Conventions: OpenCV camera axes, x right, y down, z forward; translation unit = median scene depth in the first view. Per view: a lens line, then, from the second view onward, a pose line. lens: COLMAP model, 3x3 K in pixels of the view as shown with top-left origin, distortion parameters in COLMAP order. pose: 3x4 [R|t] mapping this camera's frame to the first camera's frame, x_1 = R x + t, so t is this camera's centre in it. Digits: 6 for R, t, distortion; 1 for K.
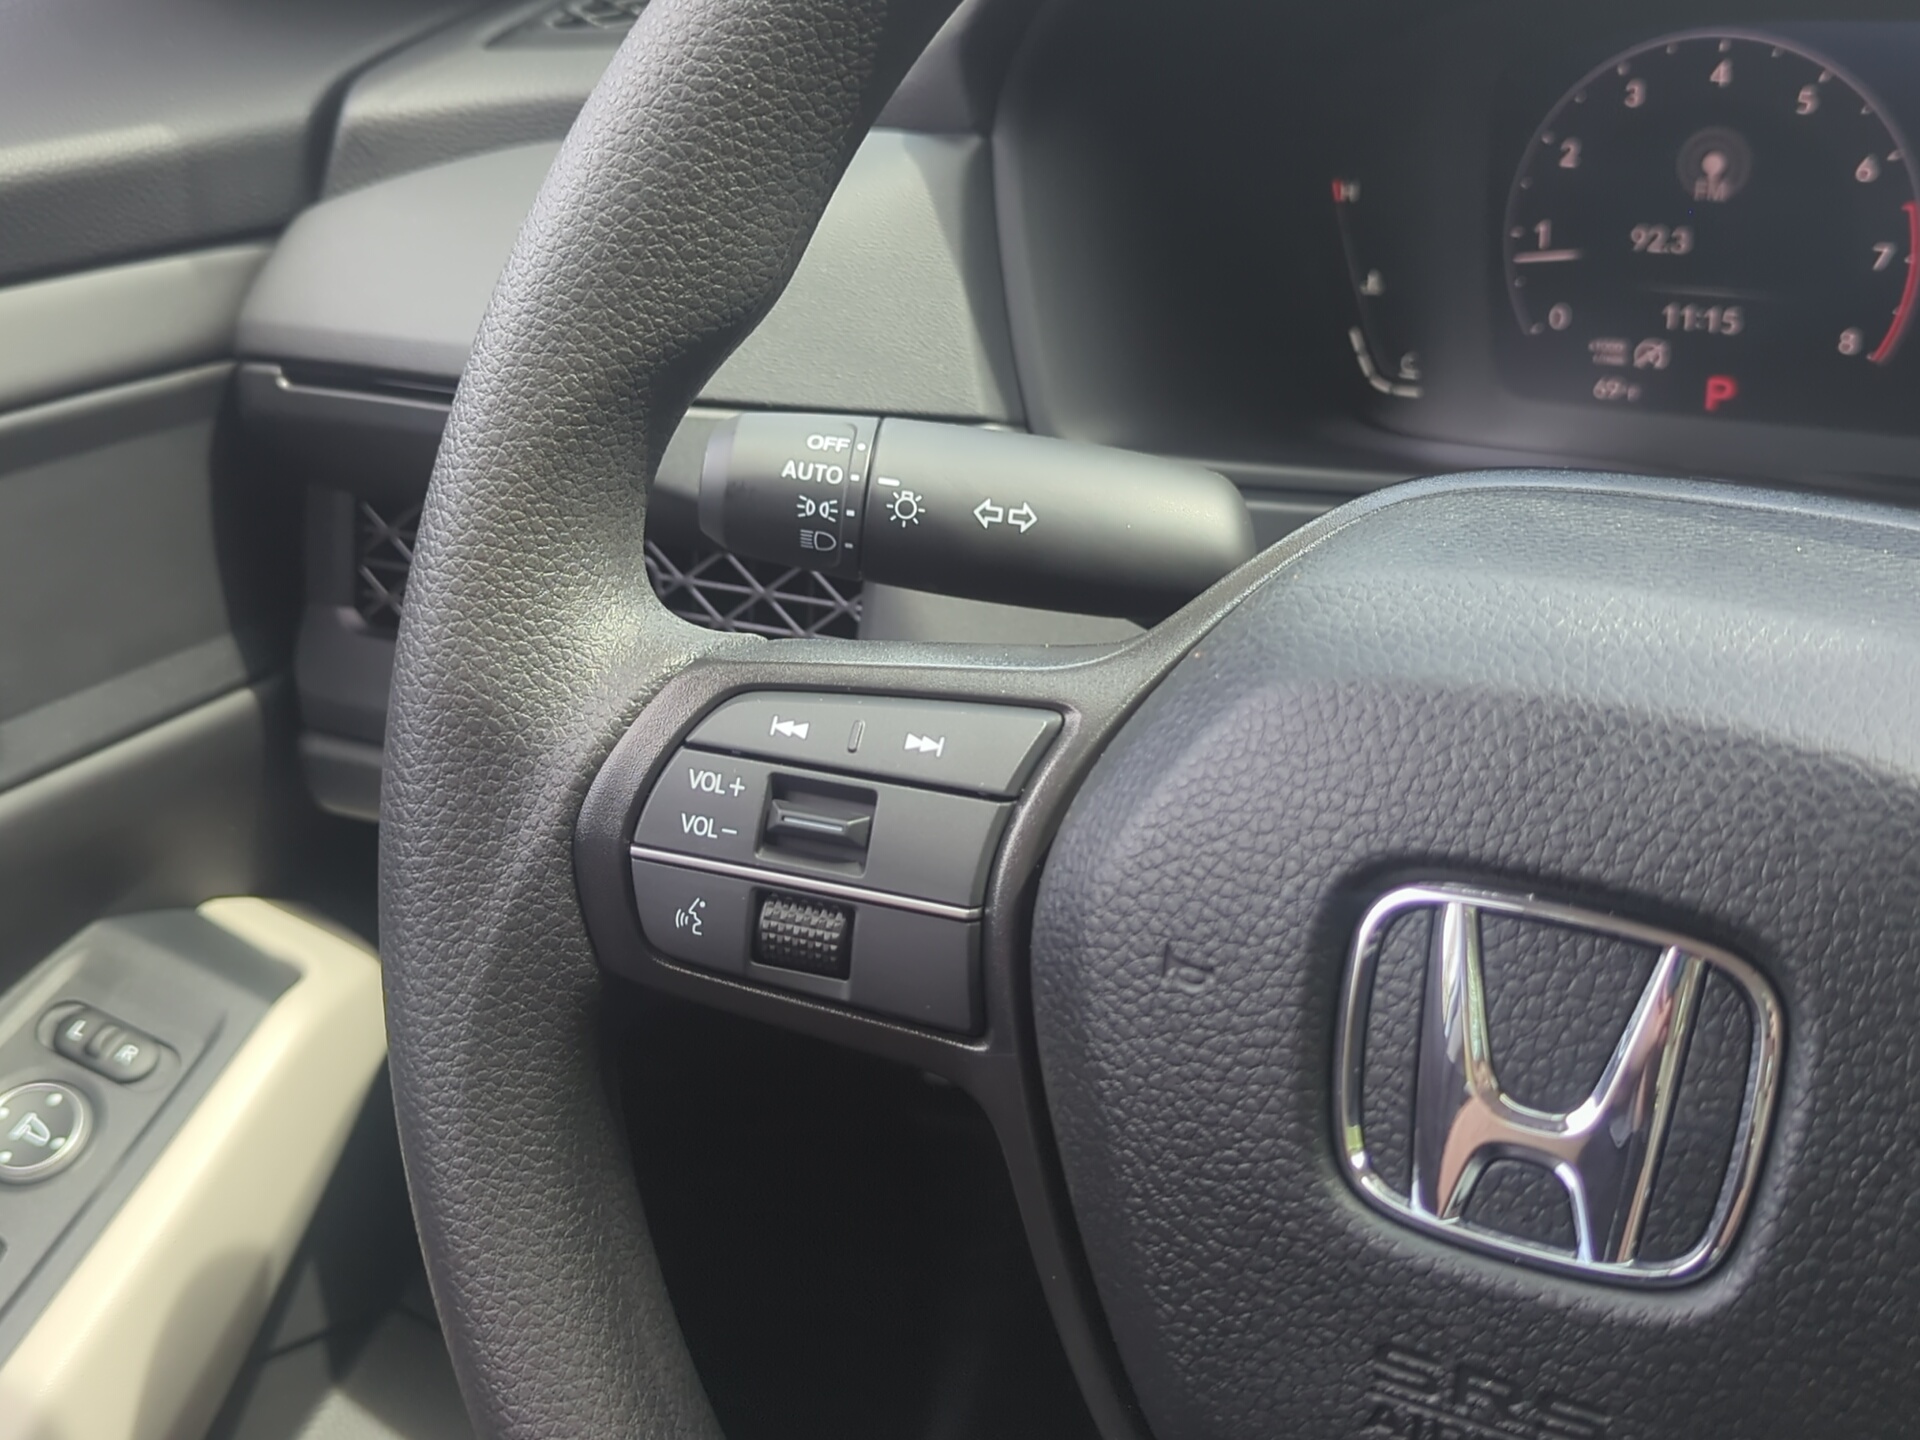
lens RADIAL K [[2678.1, 0, 997.5], [0, 2678.1, 672.9], [0, 0, 1]] dist [0.079346, 0.000000]
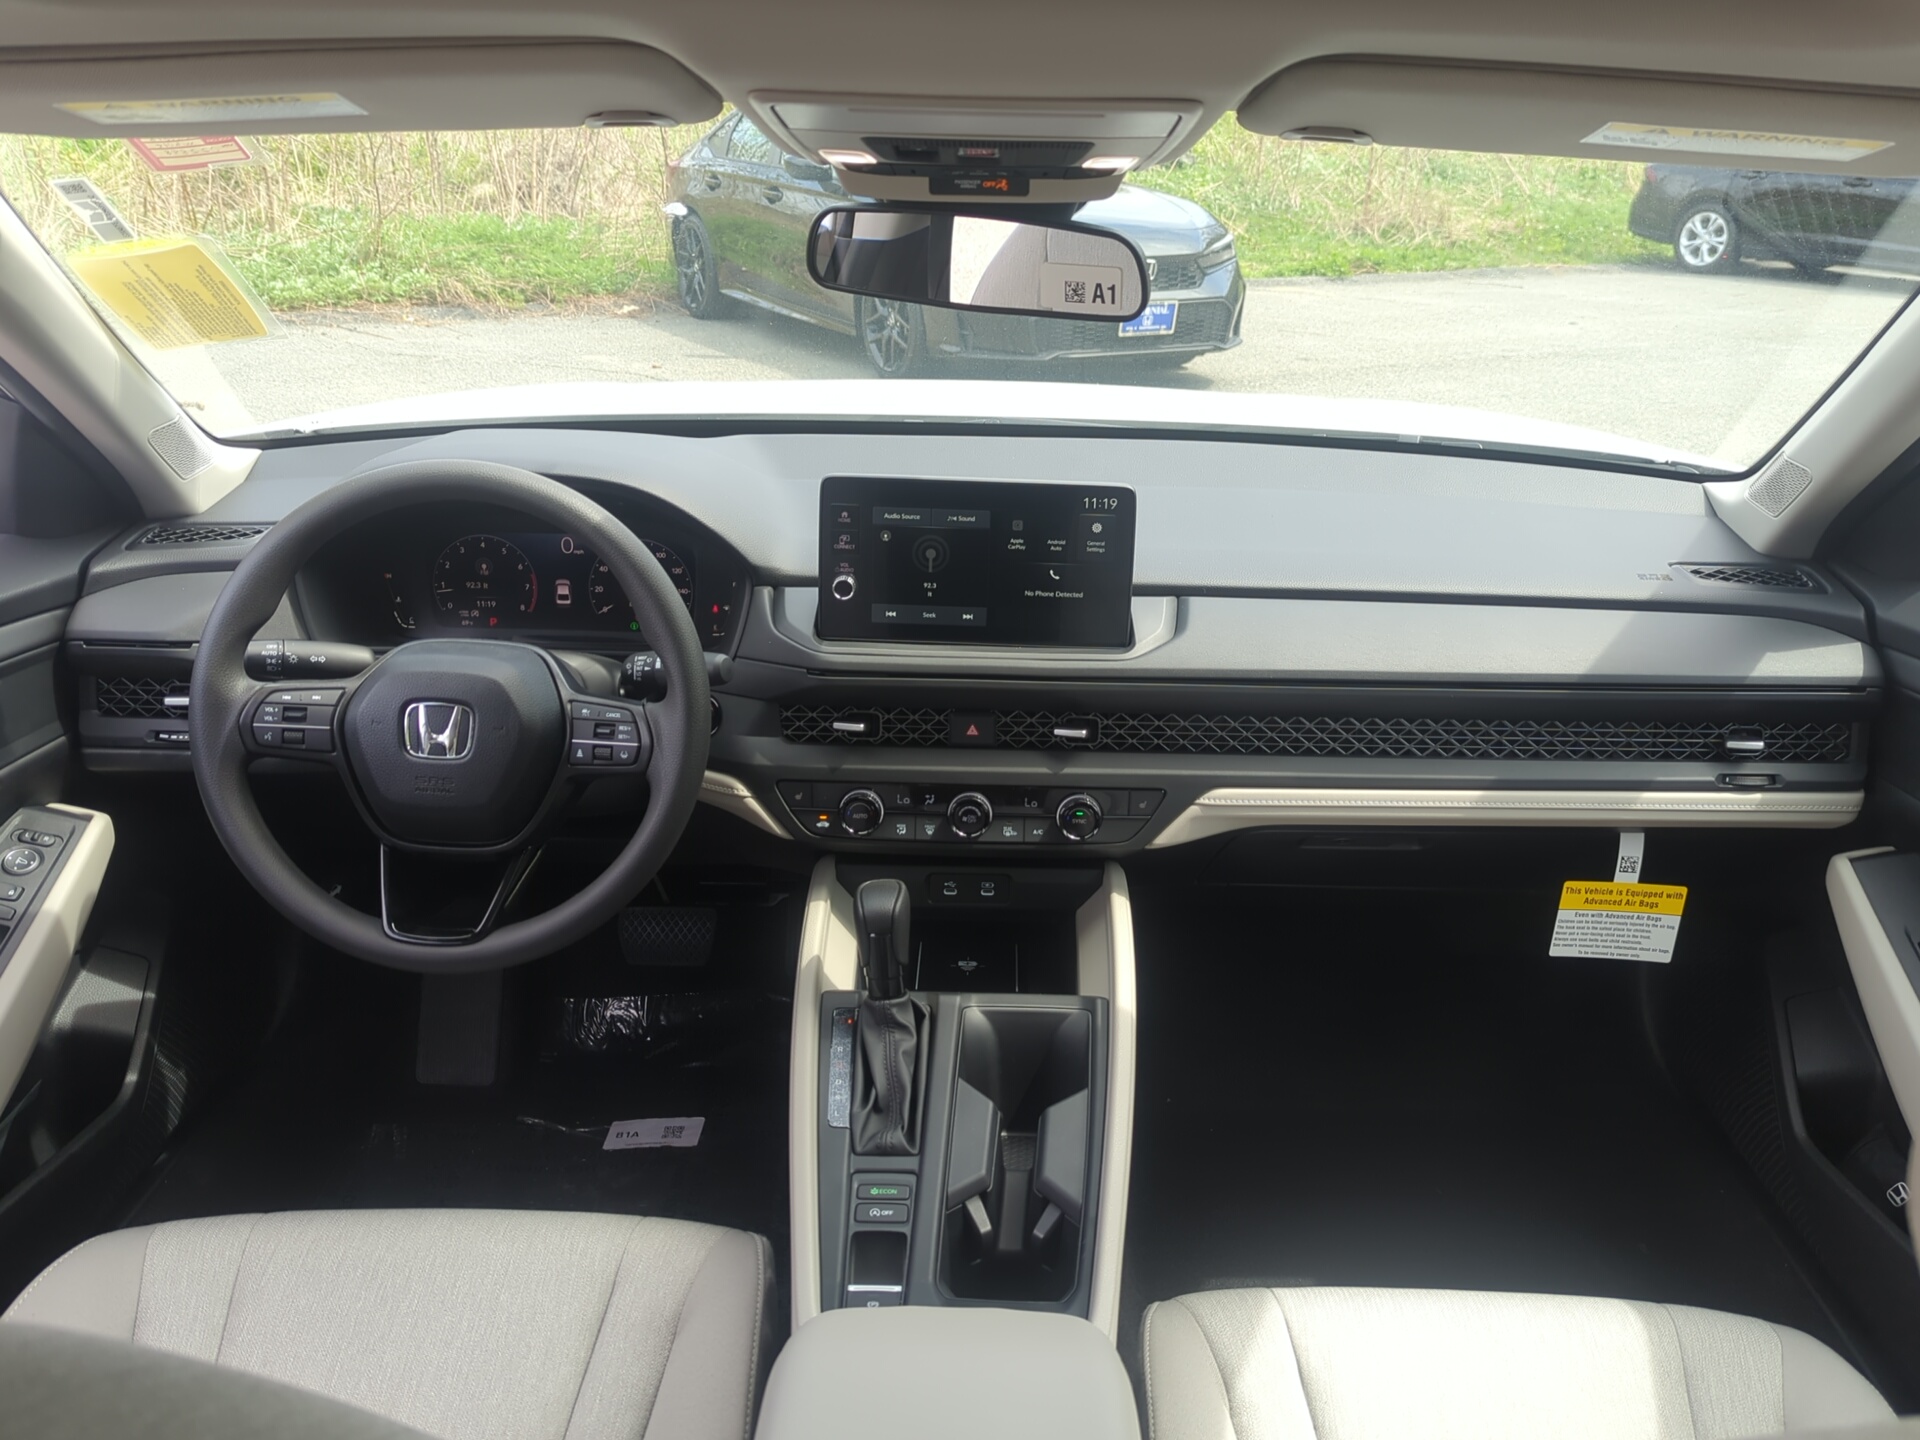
lens RADIAL K [[1548.9, 0, 976.4], [0, 1548.9, 696.8], [0, 0, 1]] dist [0.065943, -0.065702]
pose [[0.878352, -0.092784, 0.468924, -0.199759], [0.121772, 0.992048, -0.031802, 0.169294], [-0.462245, 0.085035, 0.882666, -1.379652]]
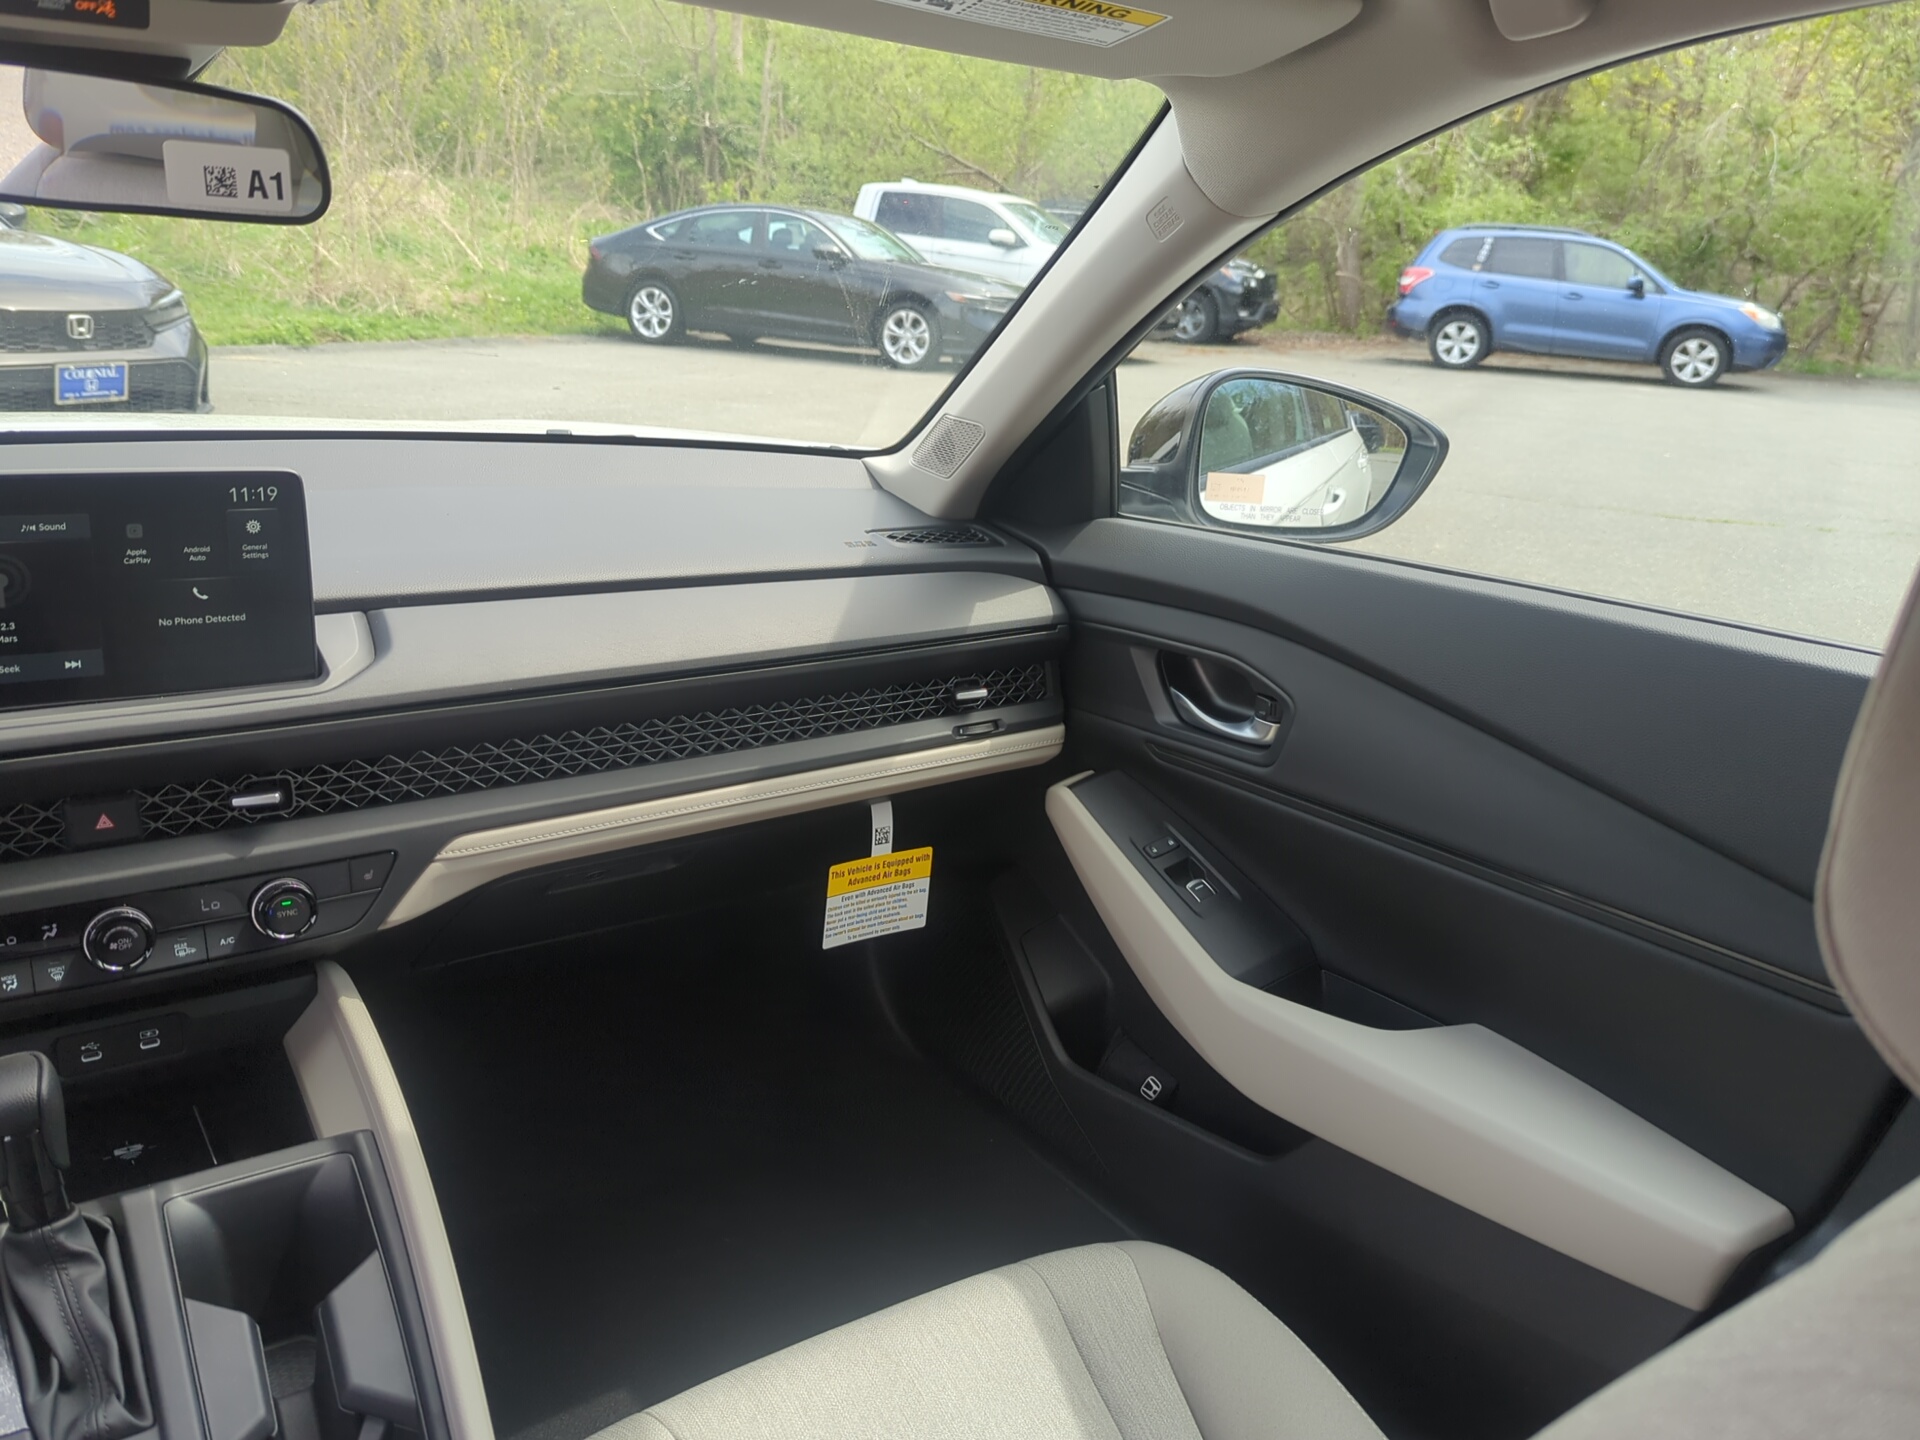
lens RADIAL K [[1556.6, 0, 980.8], [0, 1556.6, 696.4], [0, 0, 1]] dist [0.055586, -0.052690]
pose [[0.429355, -0.169269, 0.887131, -0.199010], [0.280700, 0.958641, 0.047060, 0.197109], [-0.858406, 0.228813, 0.459111, -0.989351]]
